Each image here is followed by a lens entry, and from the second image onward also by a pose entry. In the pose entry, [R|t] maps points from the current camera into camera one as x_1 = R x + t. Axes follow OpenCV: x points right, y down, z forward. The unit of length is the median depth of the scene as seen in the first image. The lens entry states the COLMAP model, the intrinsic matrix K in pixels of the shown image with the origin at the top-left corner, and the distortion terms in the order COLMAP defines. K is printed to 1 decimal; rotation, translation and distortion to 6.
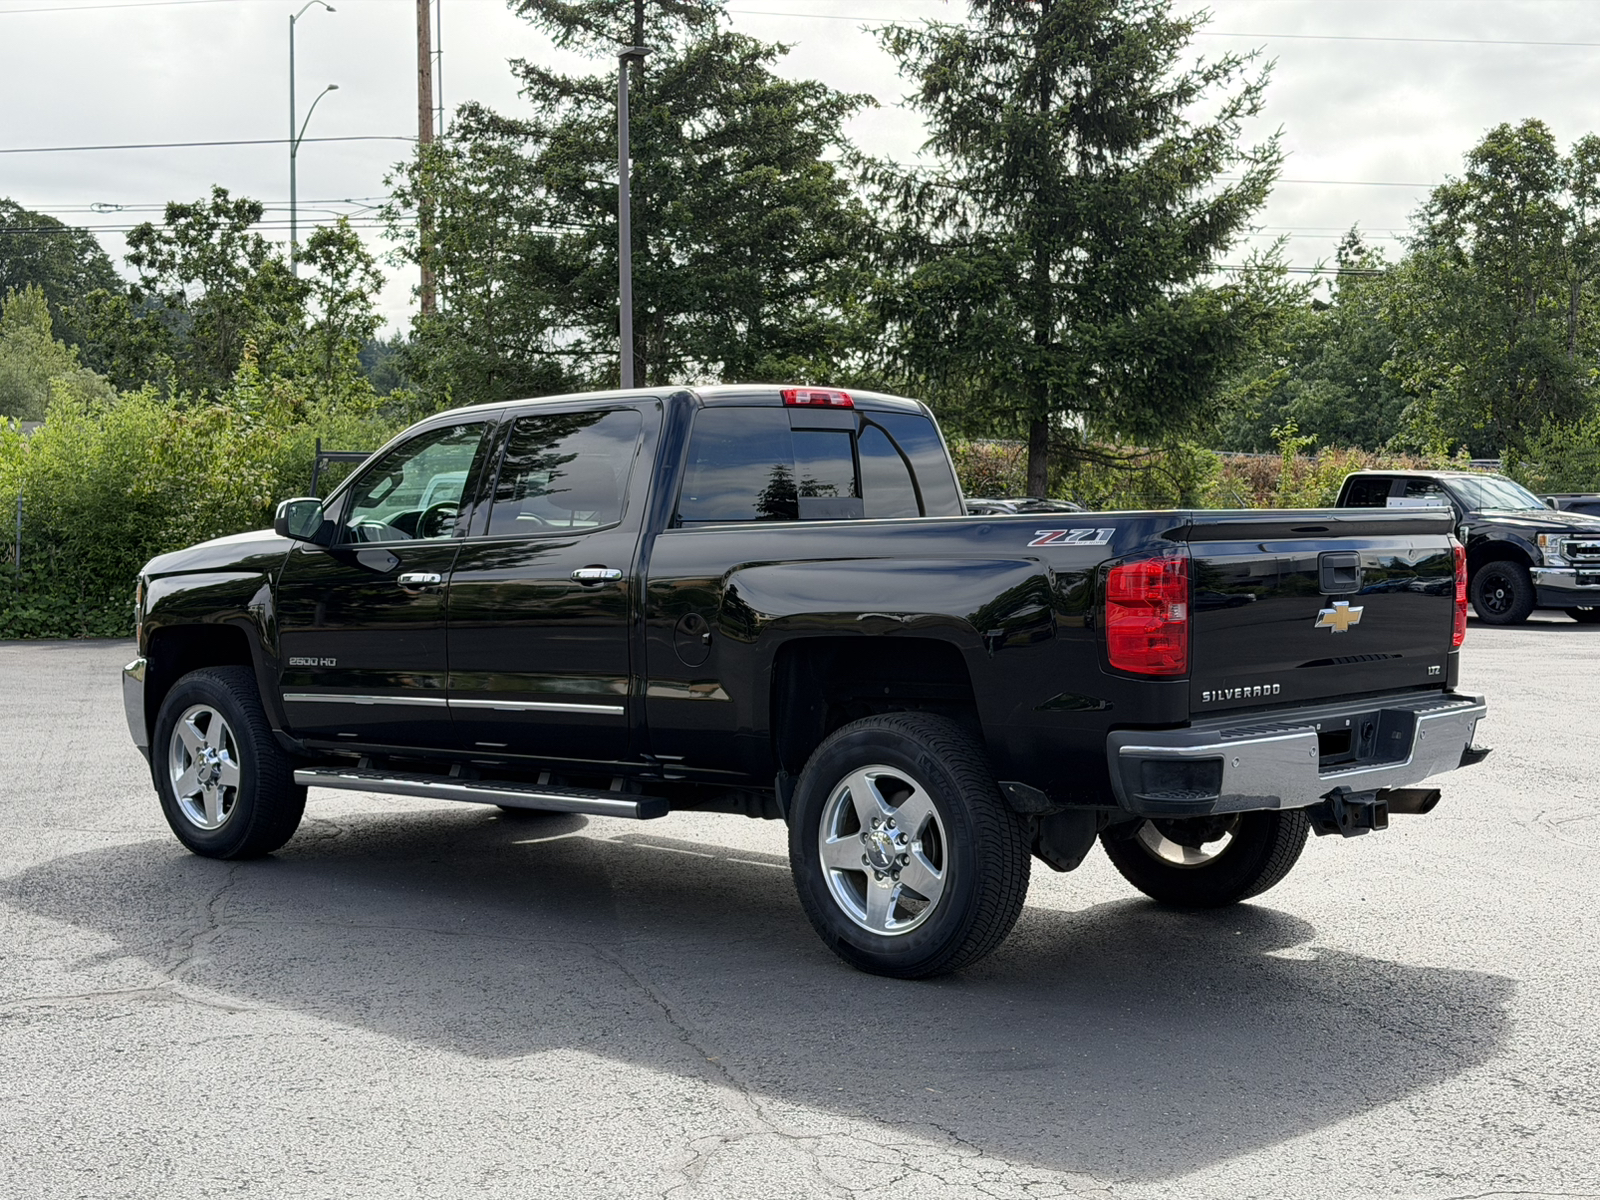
lens RADIAL K [[2226.3, 0, 800.0], [0, 2226.3, 600.0], [0, 0, 1]] dist [0.124860, -0.117136]
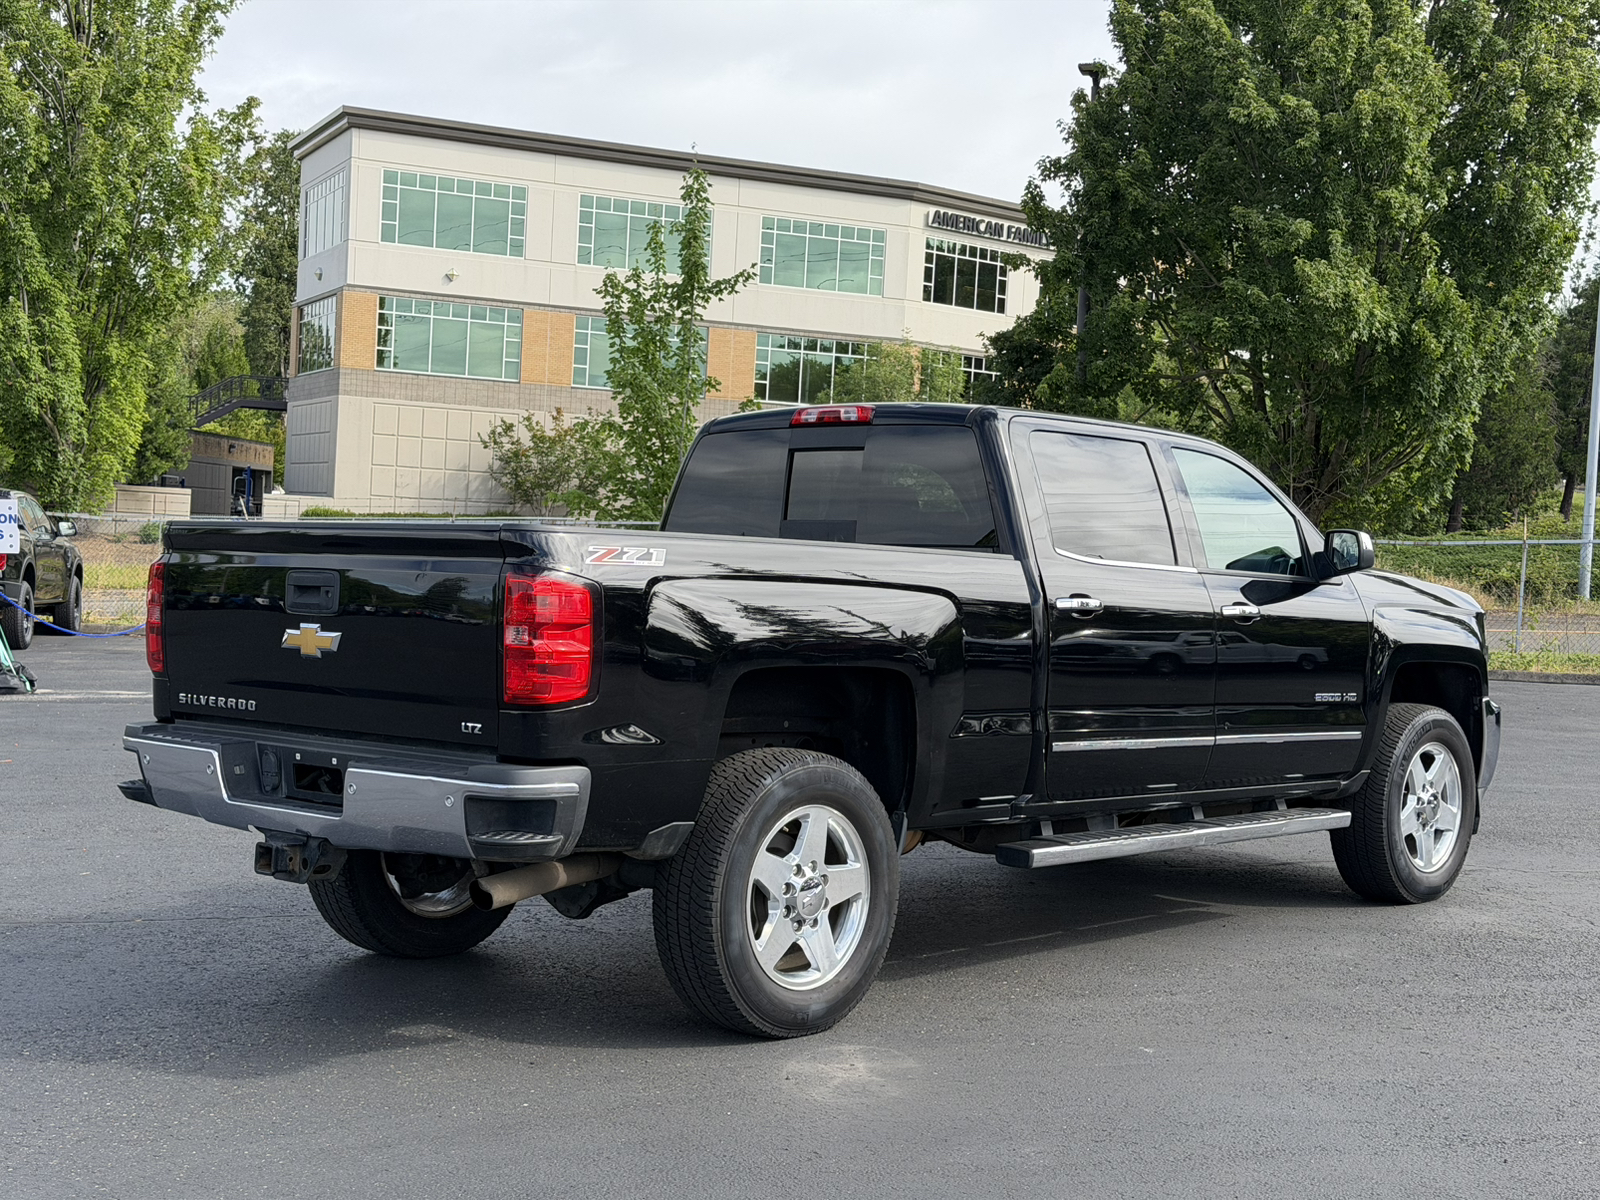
lens RADIAL K [[2227.3, 0, 806.4], [0, 2227.3, 601.3], [0, 0, 1]] dist [0.119528, -0.012993]
pose [[0.044058, 0.030851, -0.998553, 1.004539], [-0.062918, 0.997625, 0.028046, -0.040236], [0.997046, 0.061591, 0.045894, 1.005123]]
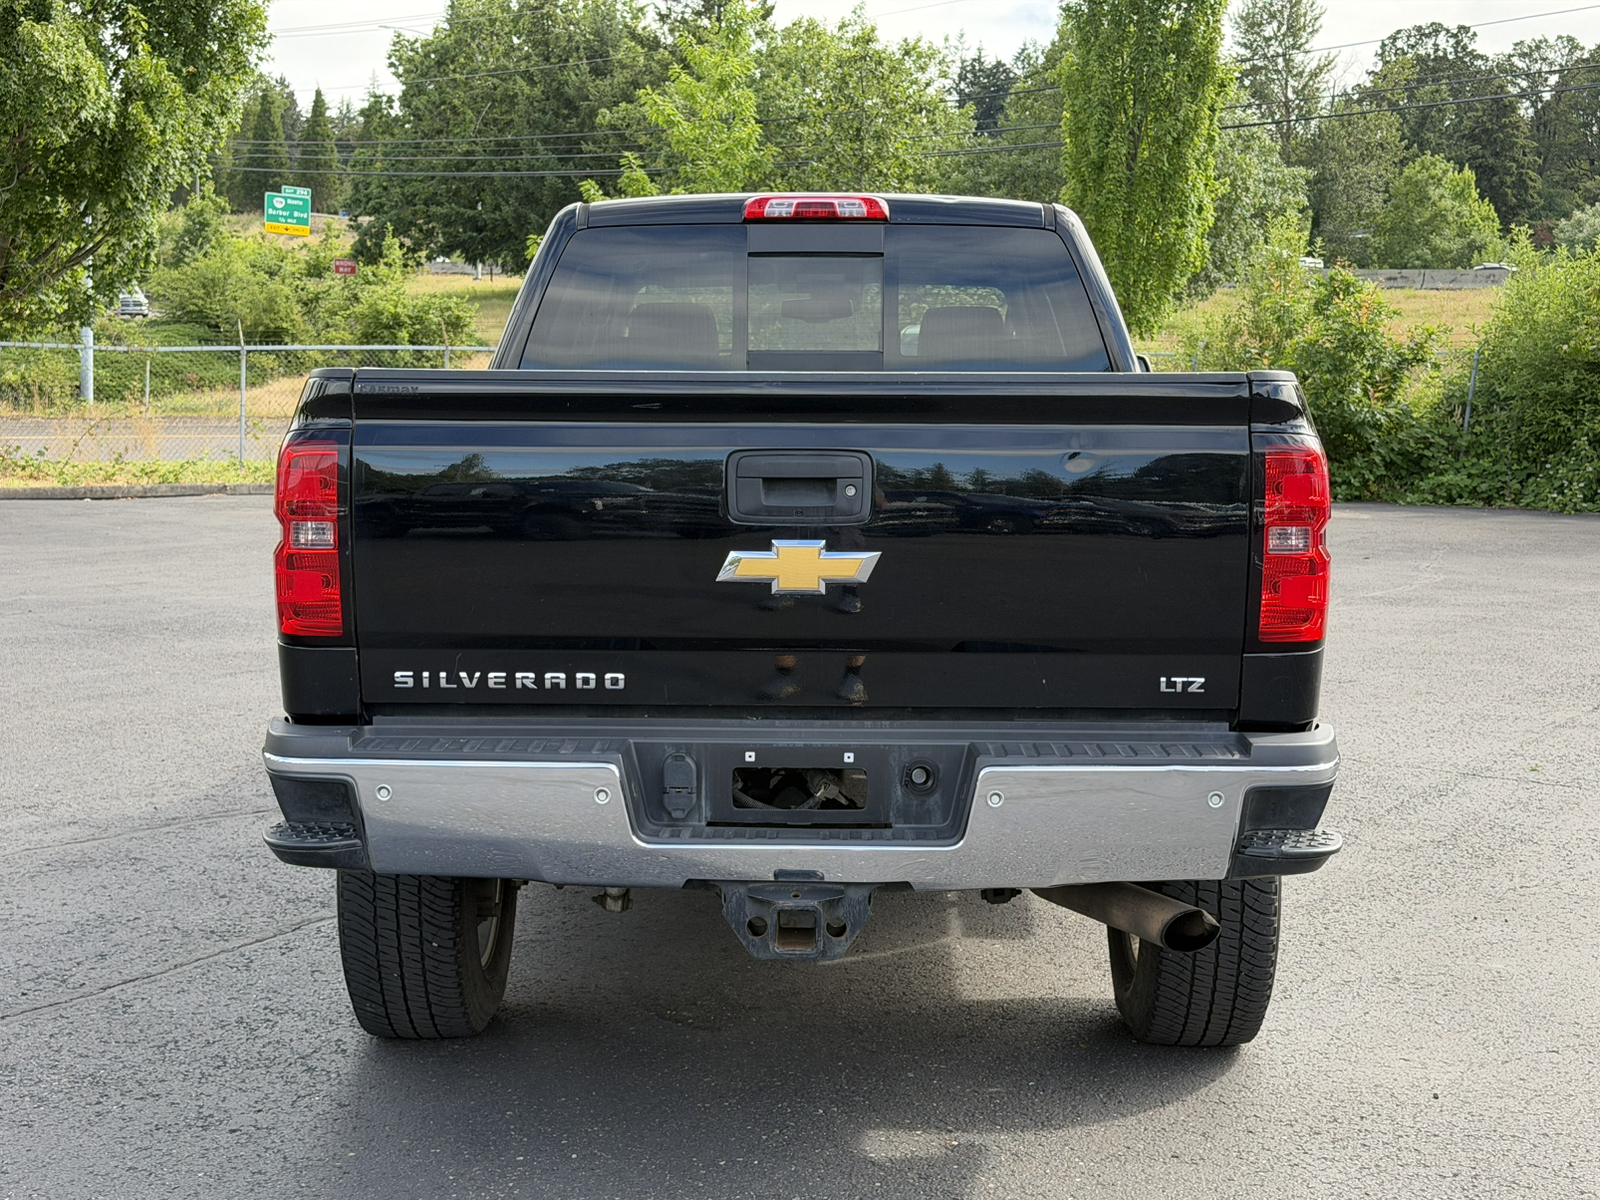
lens RADIAL K [[2227.3, 0, 806.4], [0, 2227.3, 601.3], [0, 0, 1]] dist [0.119528, -0.012993]
pose [[0.687540, 0.084394, -0.721226, 0.555816], [-0.039311, 0.996093, 0.079082, -0.024089], [0.725082, -0.026020, 0.688171, 0.536764]]
